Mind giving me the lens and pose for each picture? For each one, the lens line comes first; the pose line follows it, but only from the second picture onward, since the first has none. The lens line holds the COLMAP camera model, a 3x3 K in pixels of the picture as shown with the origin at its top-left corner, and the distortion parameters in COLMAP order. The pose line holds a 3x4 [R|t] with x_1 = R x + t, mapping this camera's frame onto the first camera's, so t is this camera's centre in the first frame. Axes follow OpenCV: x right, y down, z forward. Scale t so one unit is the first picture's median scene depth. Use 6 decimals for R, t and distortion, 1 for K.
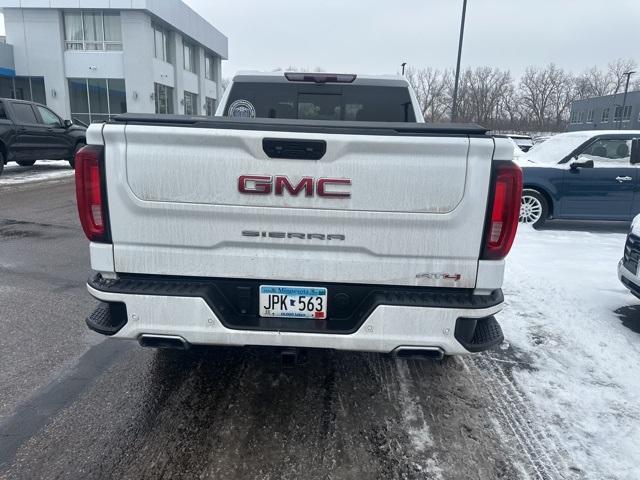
lens RADIAL K [[449.3, 0, 323.5], [0, 449.3, 235.7], [0, 0, 1]] dist [0.060226, -0.074753]
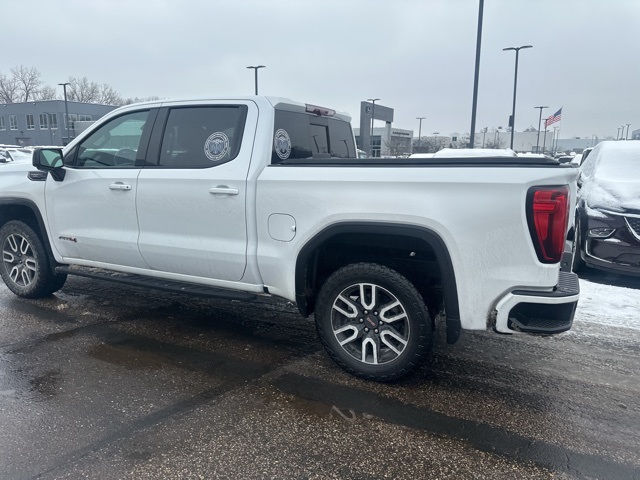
lens RADIAL K [[444.6, 0, 323.7], [0, 444.6, 244.3], [0, 0, 1]] dist [0.107391, -0.141354]
pose [[0.412395, -0.204544, 0.887746, -1.844968], [0.198581, 0.971219, 0.131528, -0.323074], [-0.889099, 0.122048, 0.441144, 1.012718]]
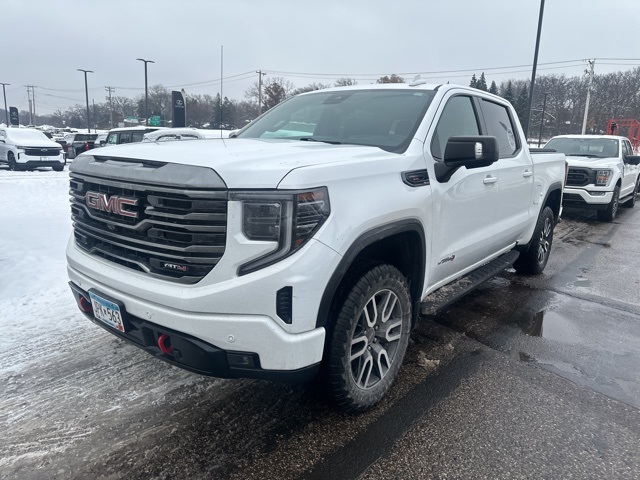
lens RADIAL K [[449.7, 0, 325.1], [0, 449.7, 233.2], [0, 0, 1]] dist [0.051343, -0.057153]
pose [[-0.808190, -0.173052, 0.562923, -0.994466], [0.065059, 0.923768, 0.377386, -0.981163], [-0.585318, 0.341623, -0.735321, 4.262602]]
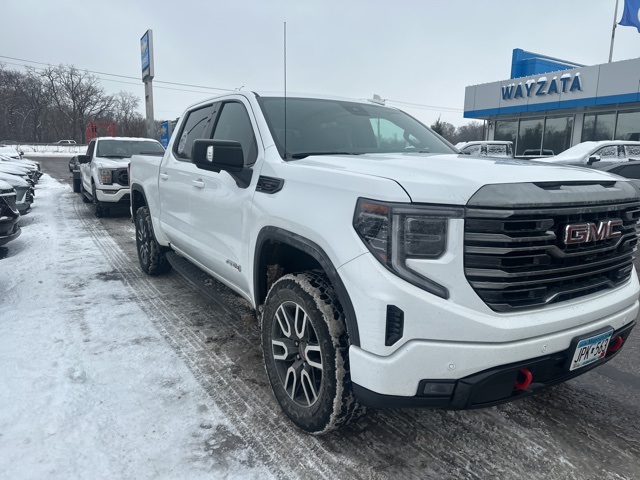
lens RADIAL K [[448.3, 0, 320.9], [0, 448.3, 238.7], [0, 0, 1]] dist [0.072586, -0.075418]
pose [[-0.824093, 0.055499, -0.563730, 1.097752], [-0.160459, 0.931555, 0.326280, -0.883367], [0.543254, 0.359340, -0.758782, 4.177254]]
